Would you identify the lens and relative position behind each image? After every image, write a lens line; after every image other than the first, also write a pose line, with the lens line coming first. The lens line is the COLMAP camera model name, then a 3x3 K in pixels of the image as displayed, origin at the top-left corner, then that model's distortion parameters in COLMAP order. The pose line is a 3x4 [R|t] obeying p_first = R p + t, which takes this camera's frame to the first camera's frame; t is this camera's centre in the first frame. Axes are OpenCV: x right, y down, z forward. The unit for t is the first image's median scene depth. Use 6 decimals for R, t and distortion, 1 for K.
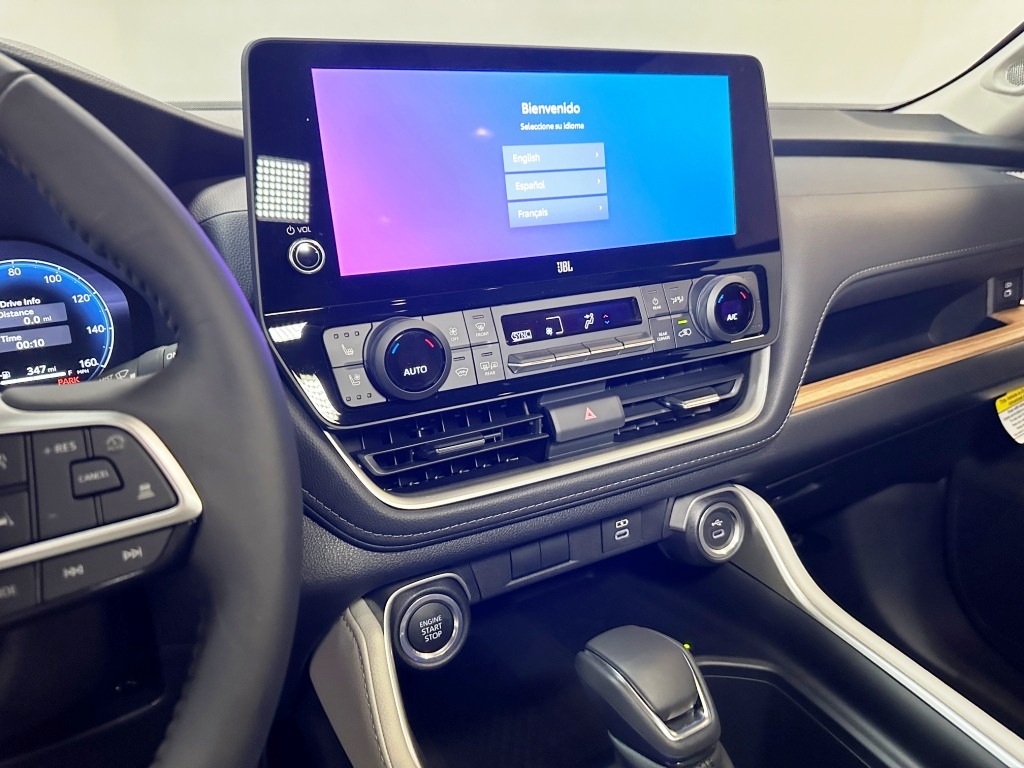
lens RADIAL K [[707.0, 0, 506.0], [0, 707.0, 382.6], [0, 0, 1]] dist [0.031210, -0.042327]
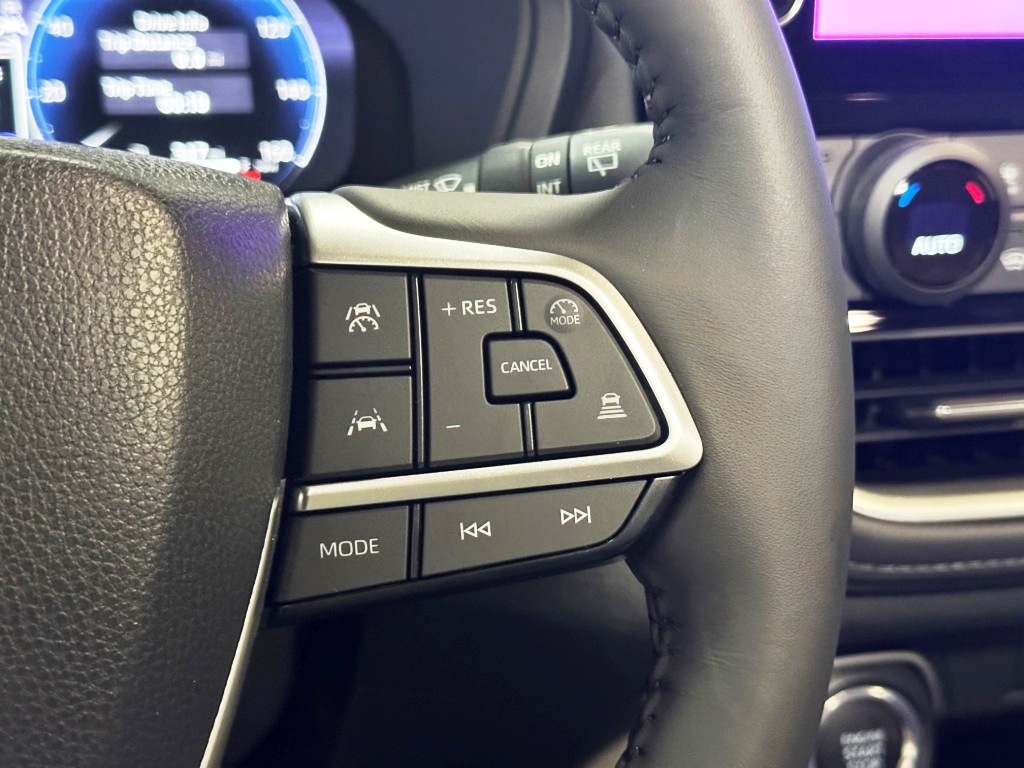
lens RADIAL K [[1429.6, 0, 523.1], [0, 1429.6, 376.6], [0, 0, 1]] dist [0.114816, 0.000000]
pose [[0.975947, 0.143525, -0.164099, -0.205719], [-0.130965, 0.987736, 0.085010, 0.023586], [0.174288, -0.061474, 0.982774, -0.045425]]
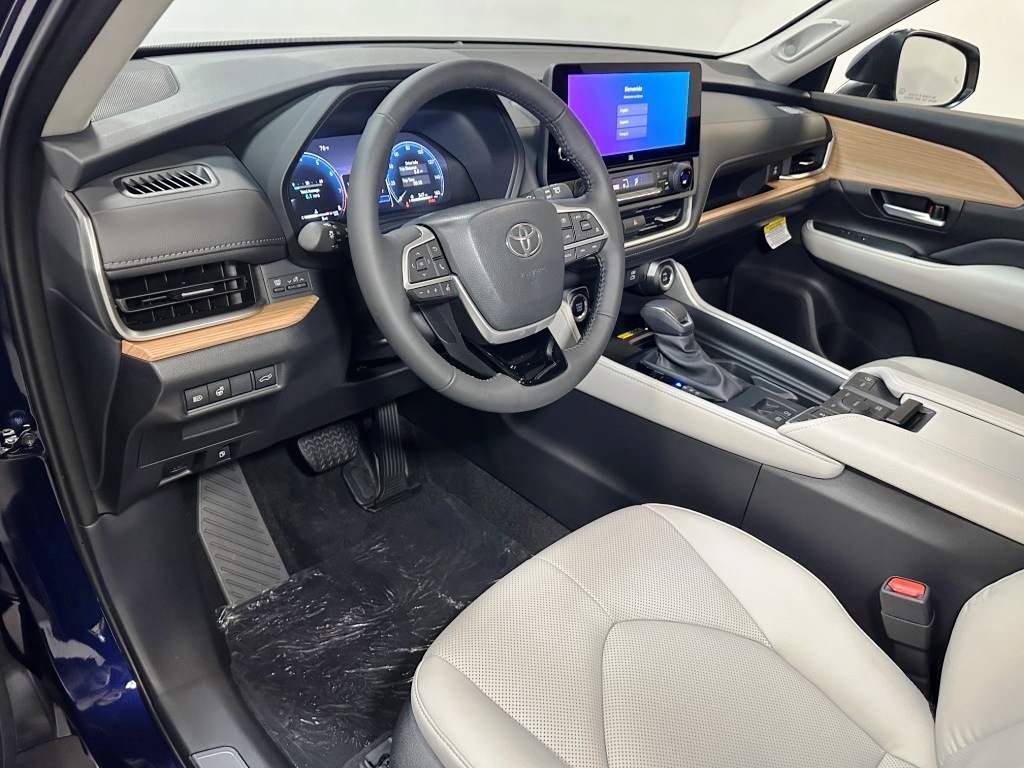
lens RADIAL K [[707.0, 0, 509.9], [0, 707.0, 385.3], [0, 0, 1]] dist [0.031210, -0.042327]
pose [[0.949827, -0.047855, 0.309092, -1.097695], [-0.019000, 0.977573, 0.209736, 0.093464], [-0.312197, -0.205086, 0.927617, -1.266383]]
